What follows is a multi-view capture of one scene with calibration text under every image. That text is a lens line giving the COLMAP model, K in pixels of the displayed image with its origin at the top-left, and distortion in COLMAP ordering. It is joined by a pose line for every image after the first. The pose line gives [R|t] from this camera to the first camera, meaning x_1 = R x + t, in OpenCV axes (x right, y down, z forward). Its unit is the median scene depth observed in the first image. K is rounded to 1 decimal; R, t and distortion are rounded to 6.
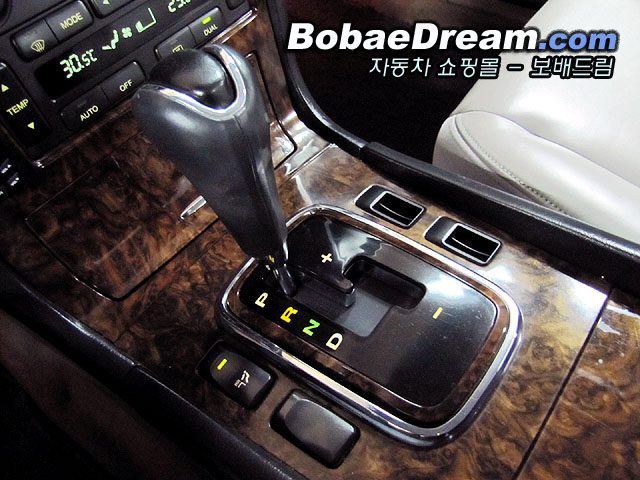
lens RADIAL K [[534.1, 0, 320.9], [0, 534.1, 237.6], [0, 0, 1]] dist [-0.181090, 0.124932]
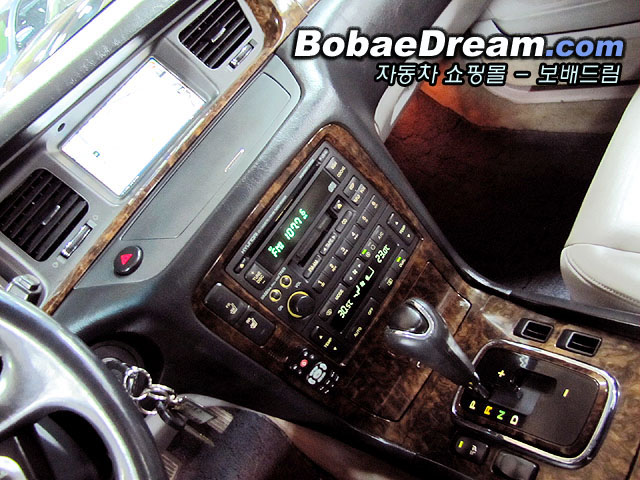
lens RADIAL K [[534.1, 0, 316.2], [0, 534.1, 240.3], [0, 0, 1]] dist [-0.181090, 0.124932]
pose [[0.871540, -0.314739, -0.375974, 0.276786], [0.256762, 0.946205, -0.196899, -0.213383], [0.417721, 0.075070, 0.905469, -0.912821]]
